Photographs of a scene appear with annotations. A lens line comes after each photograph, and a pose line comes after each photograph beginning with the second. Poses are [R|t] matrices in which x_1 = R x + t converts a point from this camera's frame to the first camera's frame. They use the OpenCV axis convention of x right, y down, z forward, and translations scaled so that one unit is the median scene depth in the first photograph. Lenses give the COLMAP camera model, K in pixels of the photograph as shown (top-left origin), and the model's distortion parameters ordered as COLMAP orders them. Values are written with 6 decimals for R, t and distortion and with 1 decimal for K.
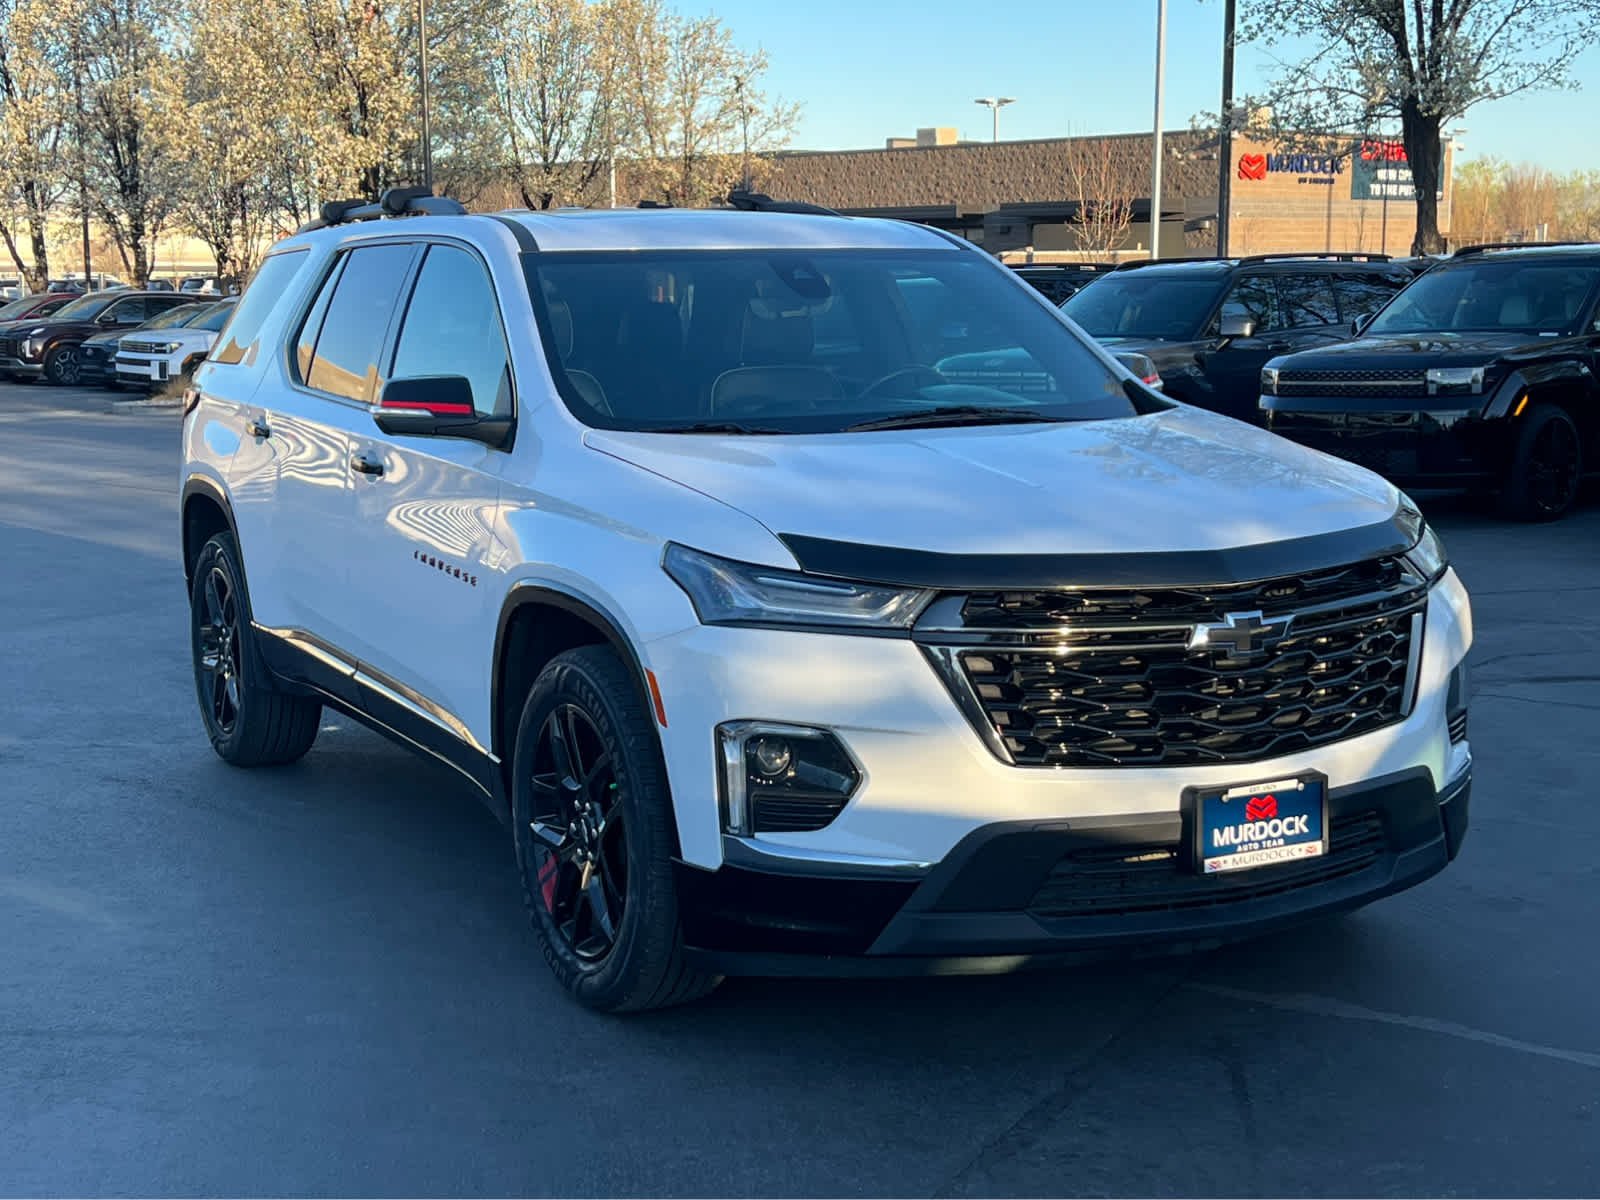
lens RADIAL K [[2048.7, 0, 880.5], [0, 2048.7, 599.3], [0, 0, 1]] dist [0.195987, -0.734801]
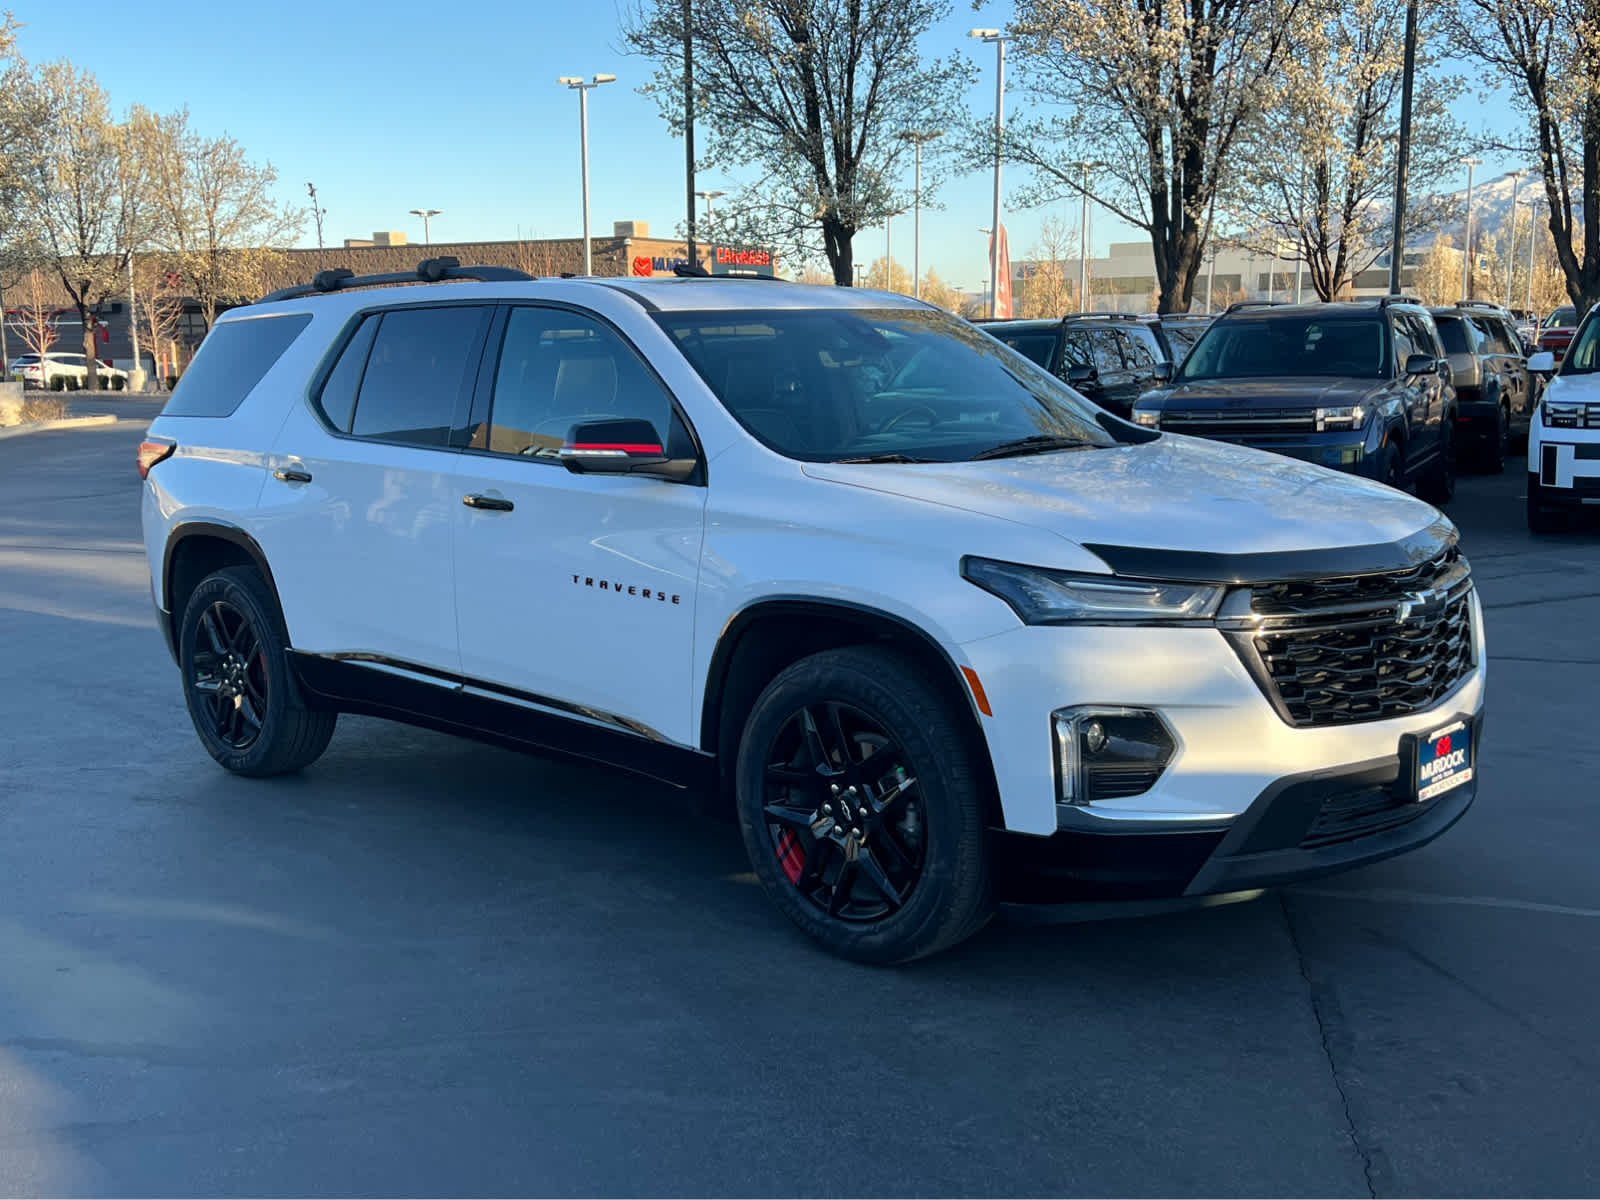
lens RADIAL K [[1543.1, 0, 800.0], [0, 1543.1, 600.0], [0, 0, 1]] dist [0.092116, -0.174137]
pose [[0.959303, -0.051920, 0.277566, -0.404778], [0.050259, 0.998650, 0.013099, -0.017716], [-0.277871, 0.001384, 0.960617, 0.178017]]
